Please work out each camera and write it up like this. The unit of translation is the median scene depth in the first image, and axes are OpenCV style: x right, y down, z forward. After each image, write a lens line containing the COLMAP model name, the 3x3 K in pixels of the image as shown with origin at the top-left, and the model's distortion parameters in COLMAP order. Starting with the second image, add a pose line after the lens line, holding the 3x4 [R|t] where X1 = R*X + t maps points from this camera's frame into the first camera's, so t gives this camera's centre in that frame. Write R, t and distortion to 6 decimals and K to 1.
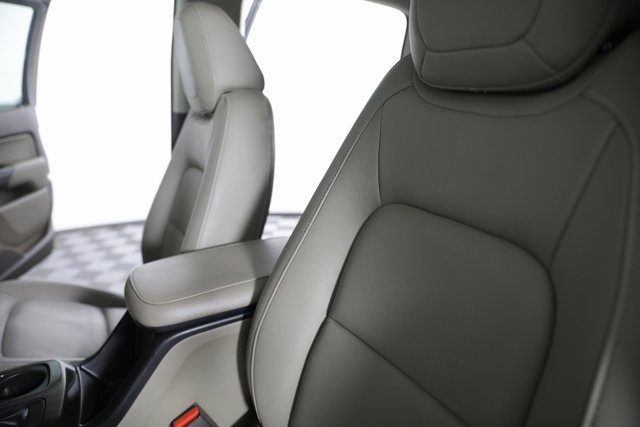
lens RADIAL K [[433.5, 0, 318.4], [0, 433.5, 213.2], [0, 0, 1]] dist [-0.100832, 0.057687]
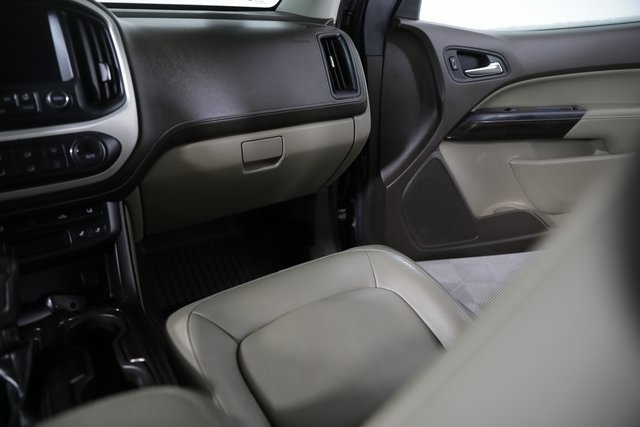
lens RADIAL K [[433.5, 0, 315.8], [0, 433.5, 212.5], [0, 0, 1]] dist [-0.100832, 0.057687]
pose [[0.095291, 0.397050, -0.912837, -0.046648], [-0.266583, 0.893694, 0.360895, -0.079644], [0.959090, 0.208957, 0.191008, 0.401010]]
